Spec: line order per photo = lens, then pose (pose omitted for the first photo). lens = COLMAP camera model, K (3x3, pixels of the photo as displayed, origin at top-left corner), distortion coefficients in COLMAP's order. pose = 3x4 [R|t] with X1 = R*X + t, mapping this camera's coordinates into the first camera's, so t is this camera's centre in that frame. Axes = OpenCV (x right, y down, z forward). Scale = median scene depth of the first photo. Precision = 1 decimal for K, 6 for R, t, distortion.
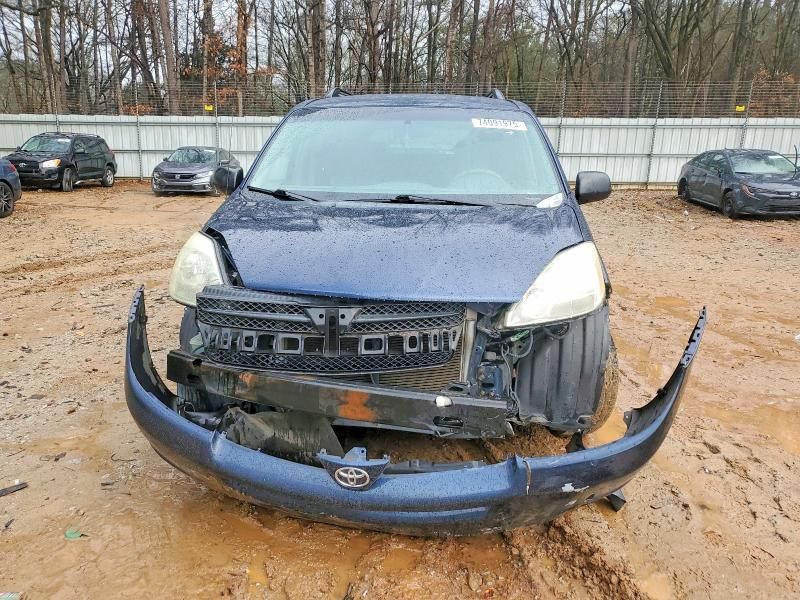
lens RADIAL K [[613.8, 0, 401.6], [0, 613.8, 300.0], [0, 0, 1]] dist [0.030948, -0.009918]
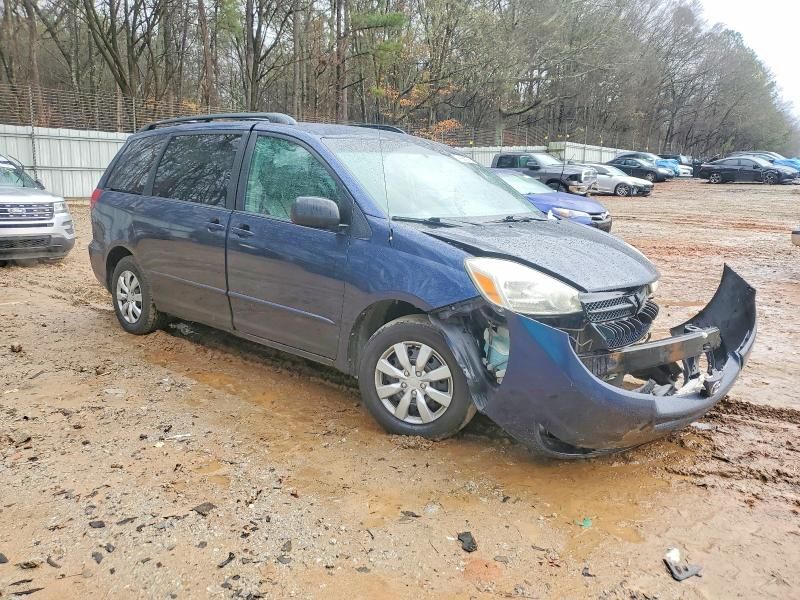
lens RADIAL K [[613.8, 0, 403.0], [0, 613.8, 299.2], [0, 0, 1]] dist [0.030948, -0.009918]
pose [[0.606454, -0.150817, 0.780684, -0.644034], [0.166962, 0.984111, 0.060416, -0.063442], [-0.777391, 0.093705, 0.621999, 0.211031]]
